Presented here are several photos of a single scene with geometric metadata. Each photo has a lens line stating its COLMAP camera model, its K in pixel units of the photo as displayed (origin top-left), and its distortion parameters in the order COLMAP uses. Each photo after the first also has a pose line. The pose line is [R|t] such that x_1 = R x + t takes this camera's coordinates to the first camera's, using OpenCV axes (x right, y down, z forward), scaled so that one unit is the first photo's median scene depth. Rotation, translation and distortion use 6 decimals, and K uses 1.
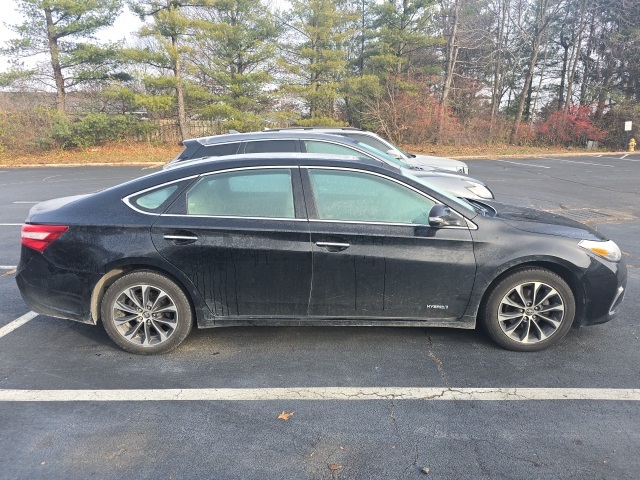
lens RADIAL K [[437.7, 0, 317.3], [0, 437.7, 240.4], [0, 0, 1]] dist [0.006782, -0.004809]
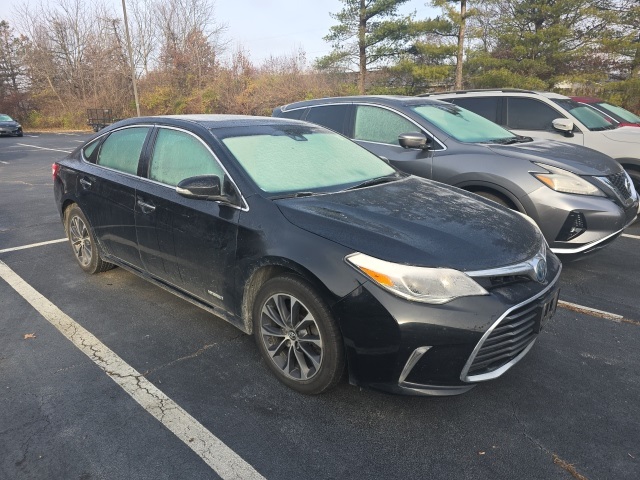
lens RADIAL K [[437.7, 0, 317.3], [0, 437.7, 240.4], [0, 0, 1]] dist [0.006782, -0.004809]
pose [[0.739873, 0.181986, -0.647665, 0.972736], [-0.143868, 0.983246, 0.111930, -0.079923], [0.657184, 0.010365, 0.753659, 0.487964]]
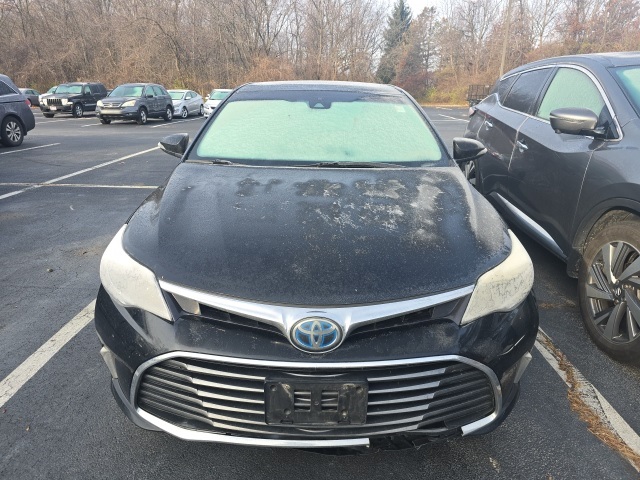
lens RADIAL K [[437.7, 0, 317.3], [0, 437.7, 240.4], [0, 0, 1]] dist [0.006782, -0.004809]
pose [[-0.017058, 0.320791, -0.946996, 1.157800], [-0.227257, 0.921101, 0.316112, -0.220907], [0.973685, 0.220604, 0.057190, 1.230396]]
